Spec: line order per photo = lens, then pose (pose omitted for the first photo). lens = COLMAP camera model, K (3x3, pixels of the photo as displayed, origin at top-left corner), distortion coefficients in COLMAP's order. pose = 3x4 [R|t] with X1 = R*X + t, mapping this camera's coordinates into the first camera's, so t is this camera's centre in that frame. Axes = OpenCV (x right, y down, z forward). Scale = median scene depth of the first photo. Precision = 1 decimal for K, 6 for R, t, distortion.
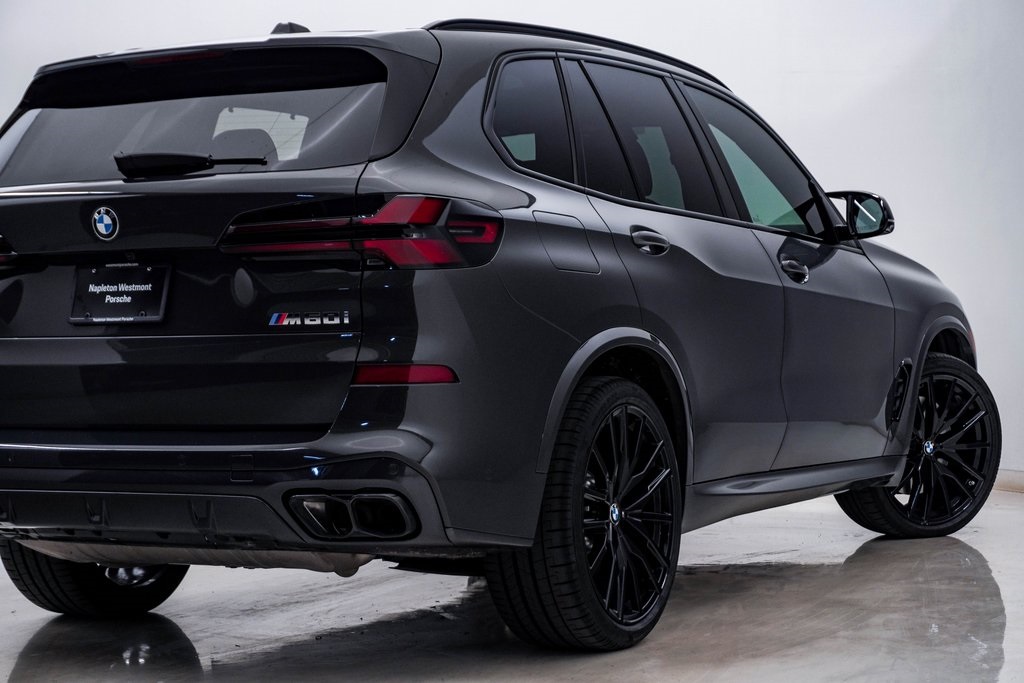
lens RADIAL K [[2156.0, 0, 513.7], [0, 2156.0, 343.5], [0, 0, 1]] dist [0.013938, 0.000000]
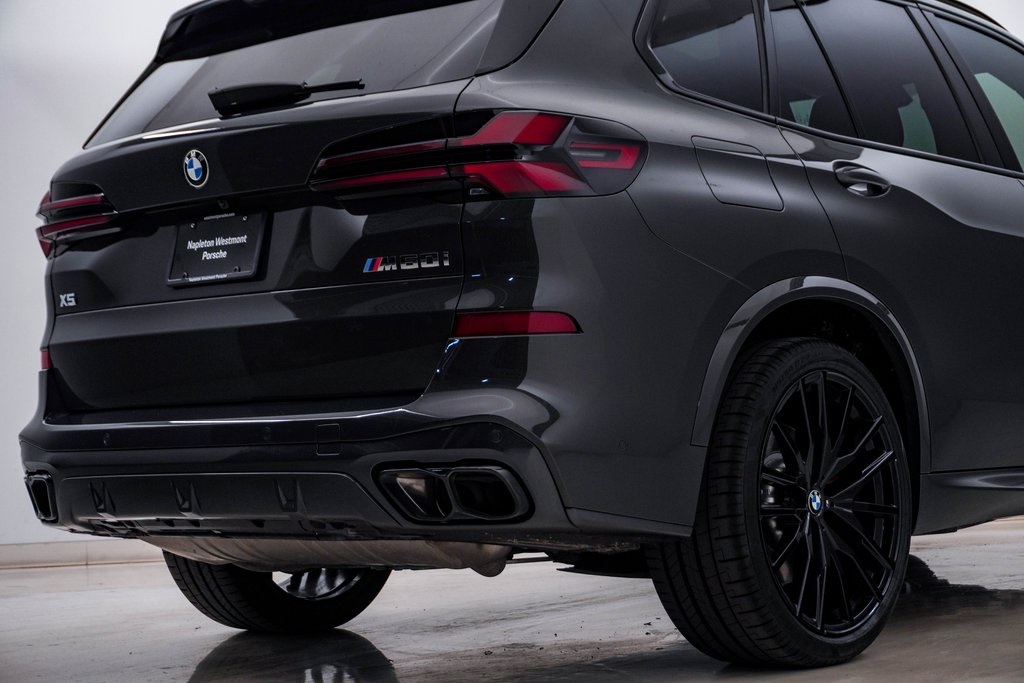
lens RADIAL K [[2045.7, 0, 514.2], [0, 2045.7, 346.1], [0, 0, 1]] dist [0.015593, 0.000000]
pose [[0.975056, -0.026648, -0.220356, 0.117064], [0.018456, 0.999063, -0.039149, 0.051046], [0.221192, 0.034105, 0.974634, 0.219592]]
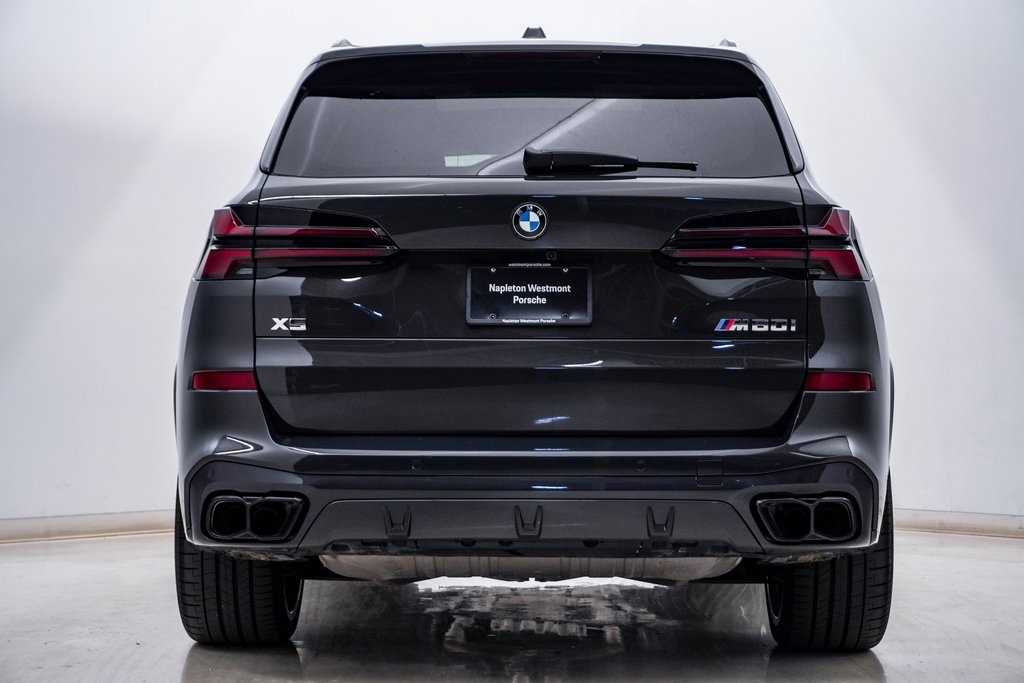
lens RADIAL K [[2156.0, 0, 506.8], [0, 2156.0, 336.4], [0, 0, 1]] dist [0.013938, 0.000000]
pose [[0.890280, 0.026289, 0.454654, -0.630377], [-0.015341, 0.999497, -0.027753, 0.022537], [-0.455155, 0.017733, 0.890236, 0.147124]]
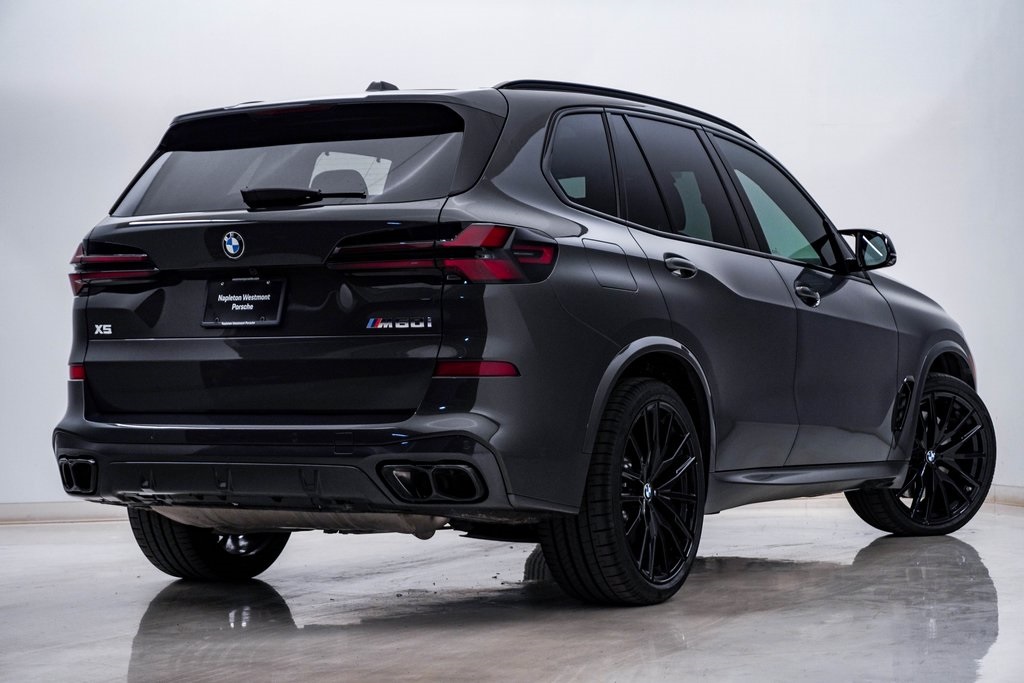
lens RADIAL K [[2156.0, 0, 514.0], [0, 2156.0, 346.6], [0, 0, 1]] dist [0.013938, 0.000000]
pose [[0.999630, 0.011149, -0.024805, 0.001297], [-0.011660, 0.999721, -0.020556, 0.025309], [0.024569, 0.020838, 0.999481, -0.219005]]
